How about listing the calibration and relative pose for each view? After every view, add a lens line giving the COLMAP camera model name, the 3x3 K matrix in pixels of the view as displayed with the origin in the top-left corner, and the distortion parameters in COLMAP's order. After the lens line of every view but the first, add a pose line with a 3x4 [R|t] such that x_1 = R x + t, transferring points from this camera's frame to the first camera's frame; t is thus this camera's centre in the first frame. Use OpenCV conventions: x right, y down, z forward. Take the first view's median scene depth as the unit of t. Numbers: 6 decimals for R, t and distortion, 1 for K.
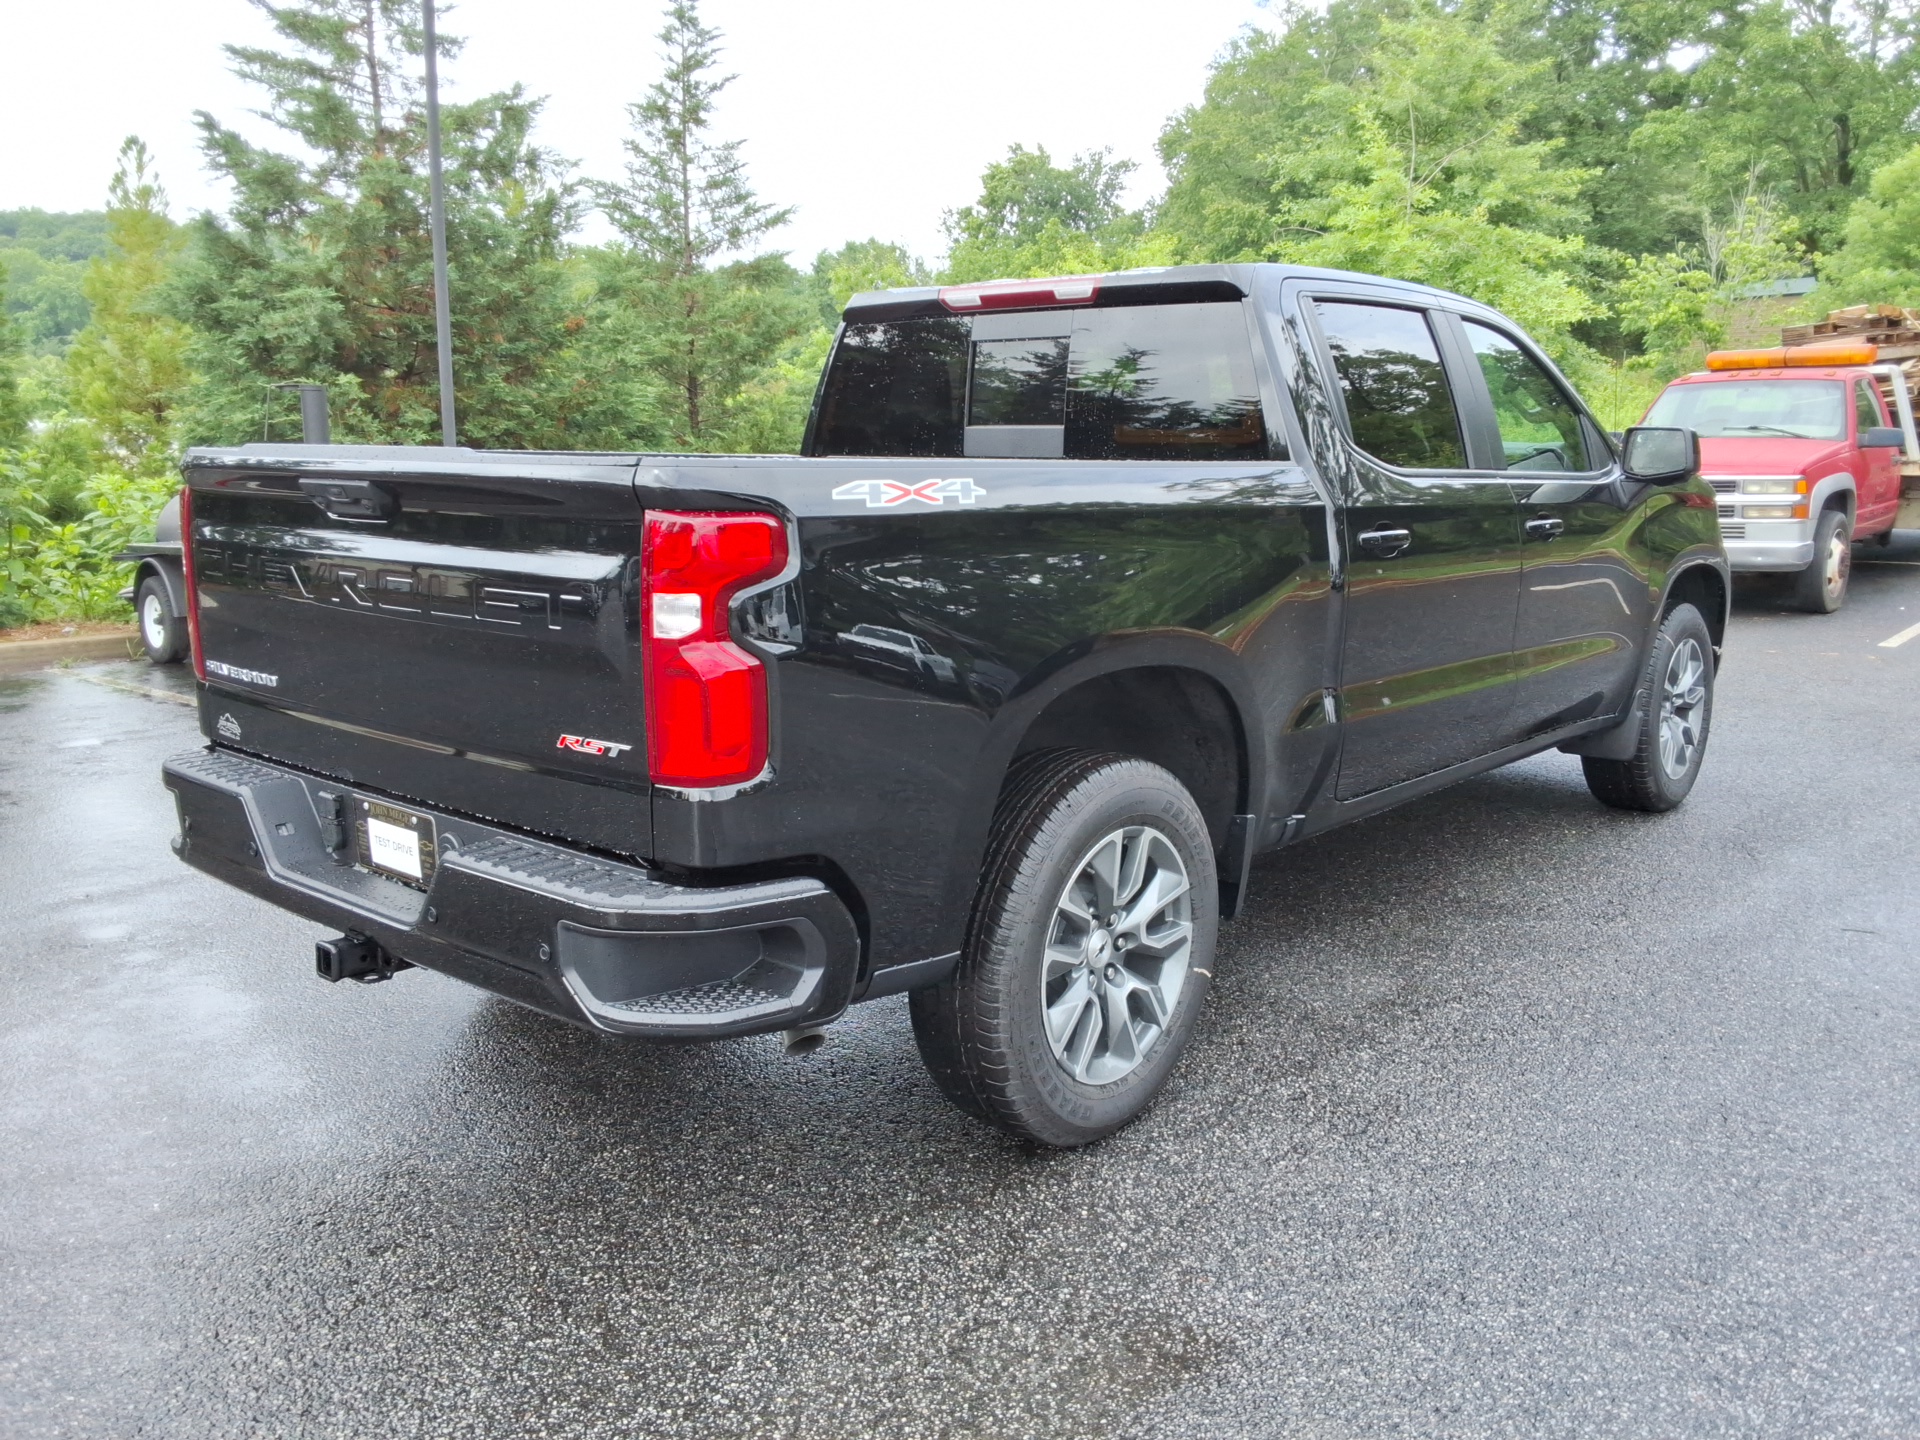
lens RADIAL K [[1545.7, 0, 964.1], [0, 1545.7, 730.2], [0, 0, 1]] dist [0.135349, -0.177163]
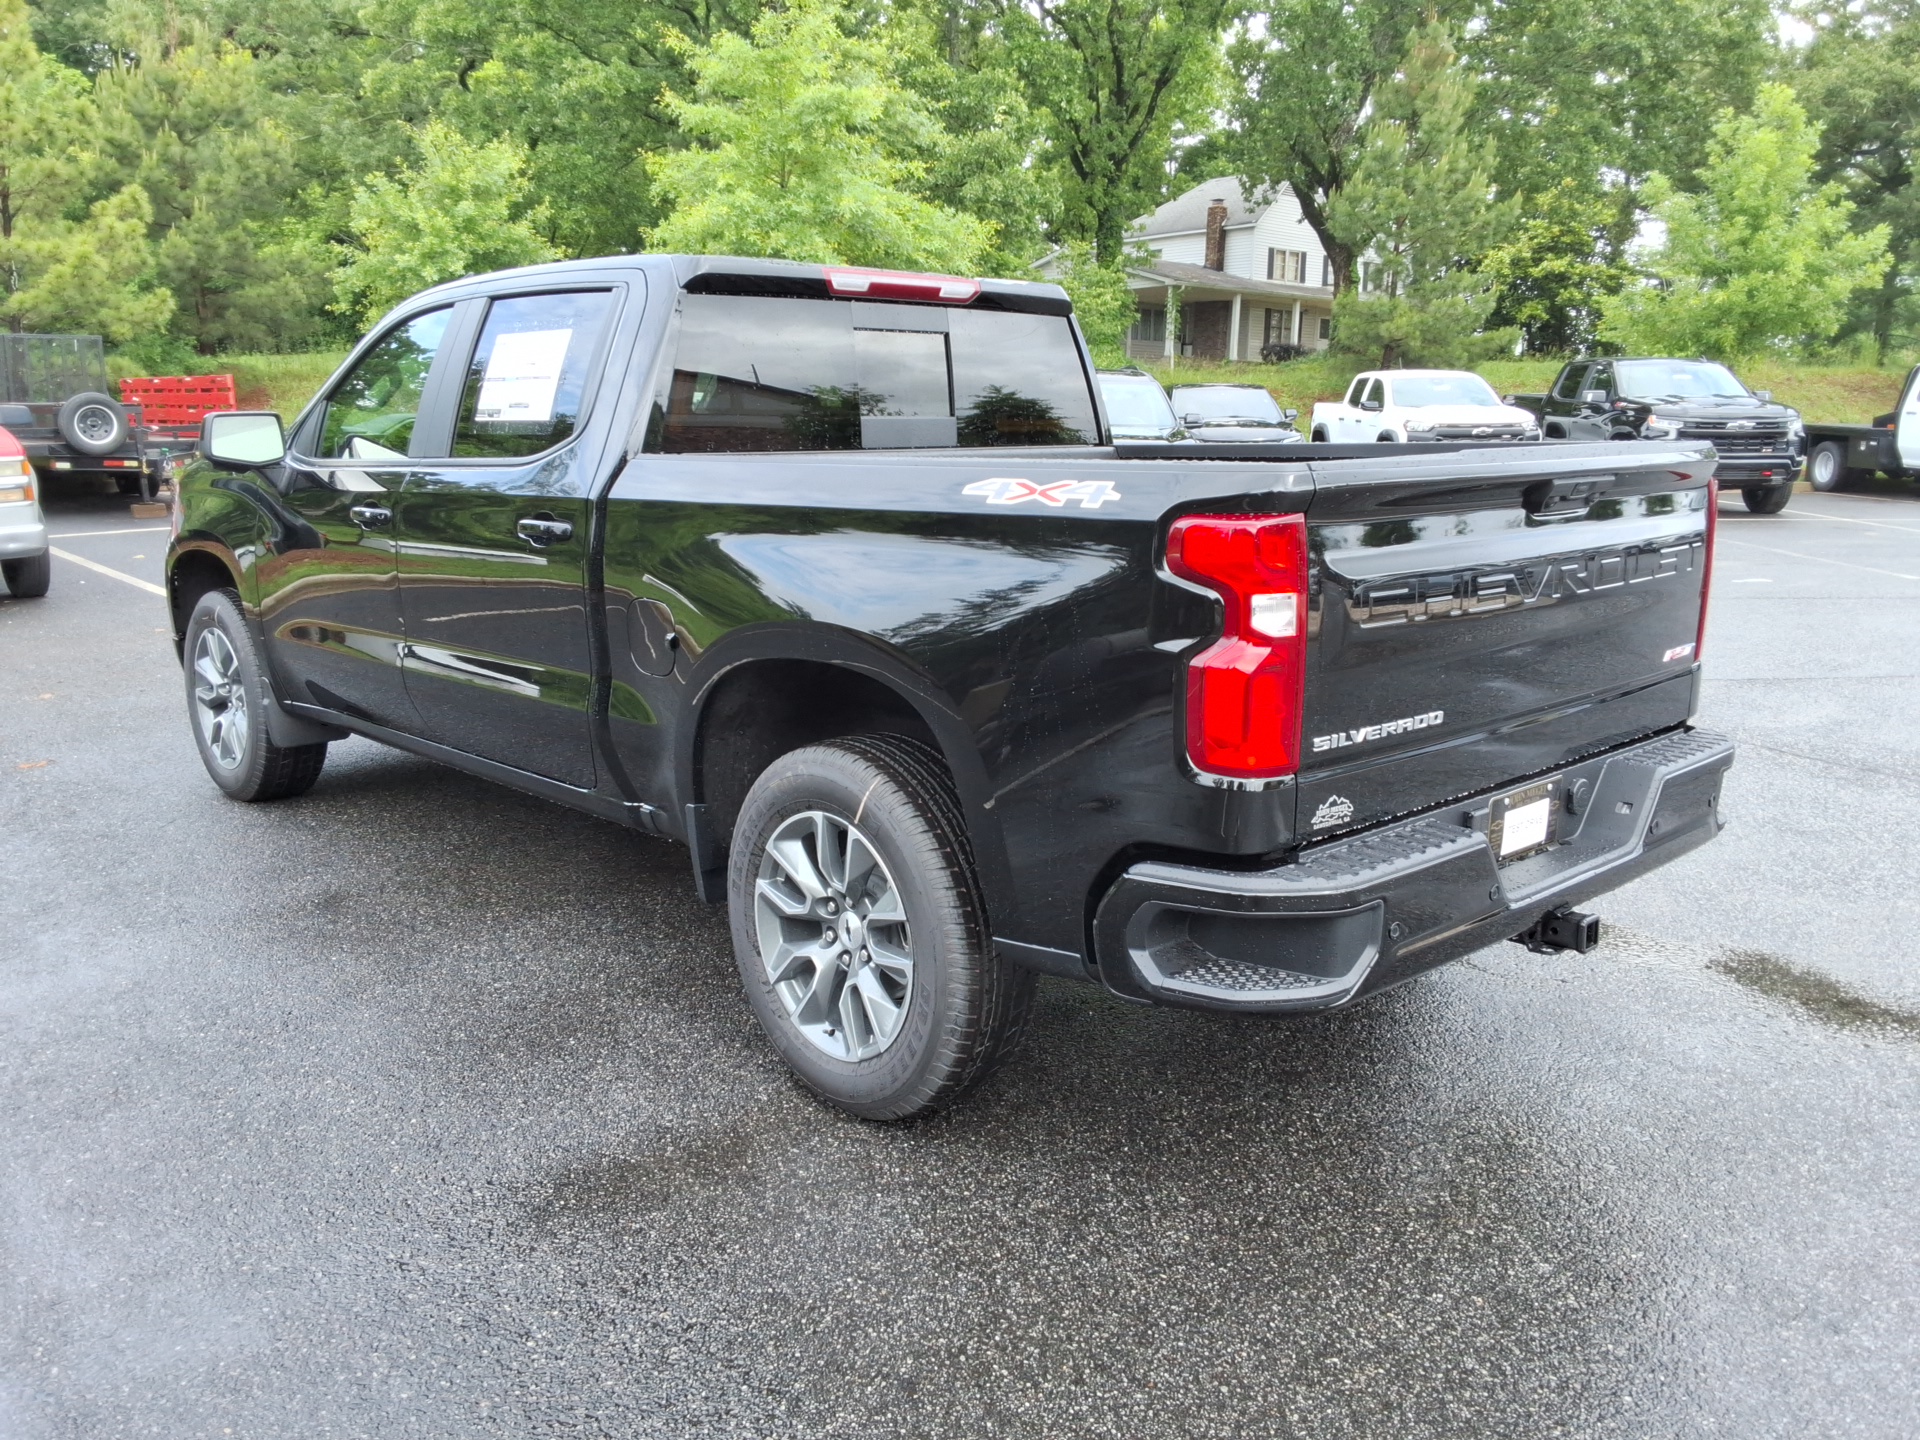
lens RADIAL K [[1552.6, 0, 976.9], [0, 1552.6, 714.1], [0, 0, 1]] dist [0.126049, -0.201156]
pose [[0.087293, -0.195536, 0.976804, -1.233180], [0.184805, 0.966705, 0.176999, -0.221131], [-0.978891, 0.165067, 0.120523, 1.066342]]
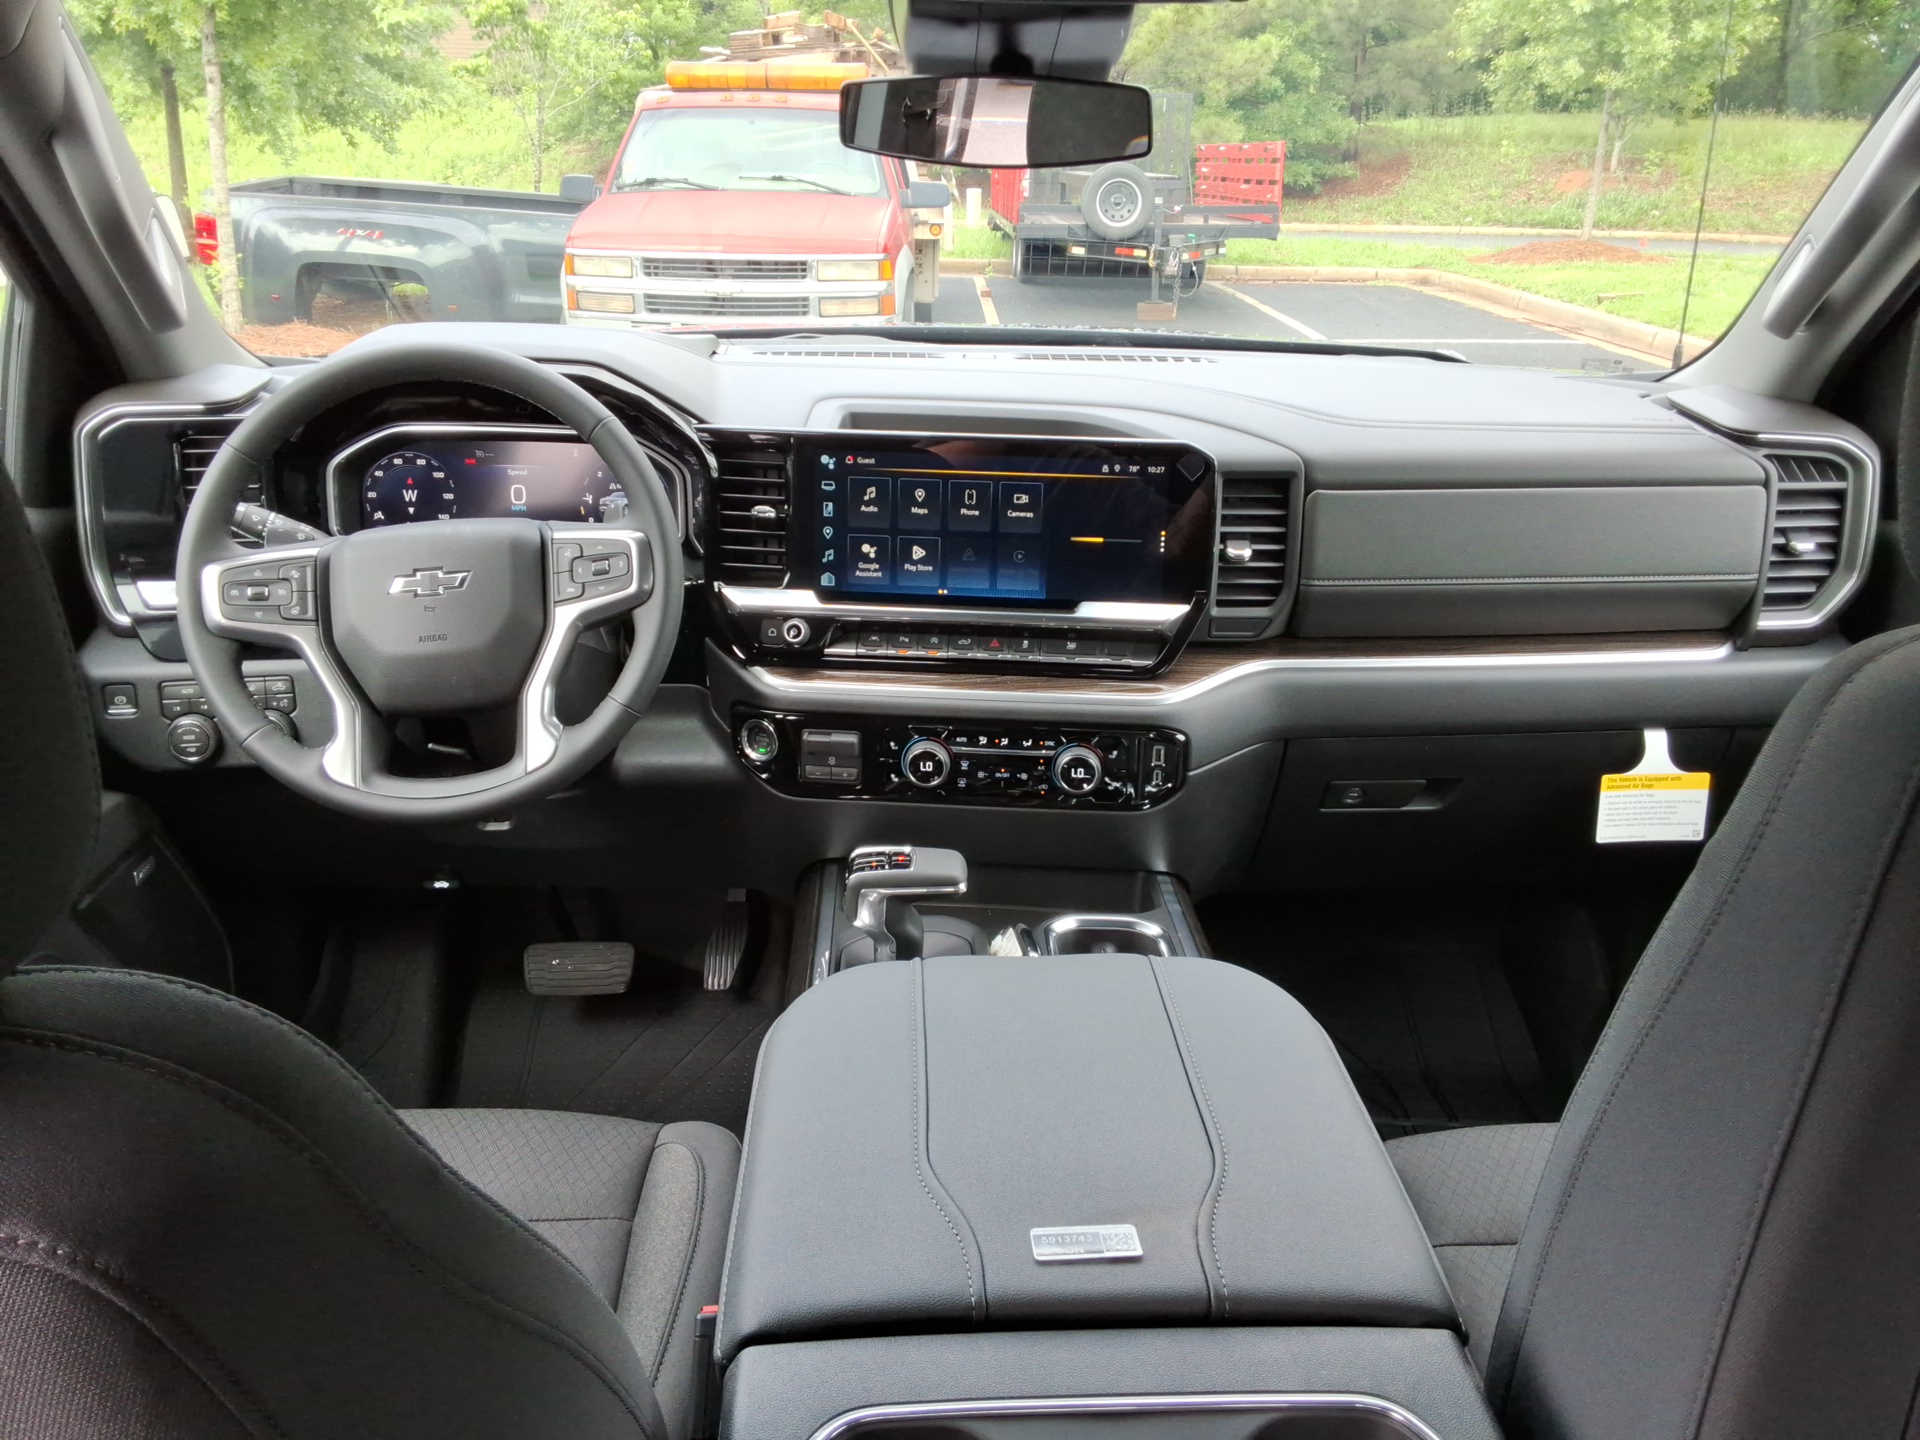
lens RADIAL K [[1533.3, 0, 987.7], [0, 1533.3, 698.7], [0, 0, 1]] dist [0.134324, -0.223560]
pose [[0.715365, -0.218519, 0.663704, 0.093135], [0.110154, 0.973233, 0.201701, -0.306434], [-0.690014, -0.071180, 0.720287, 1.339158]]
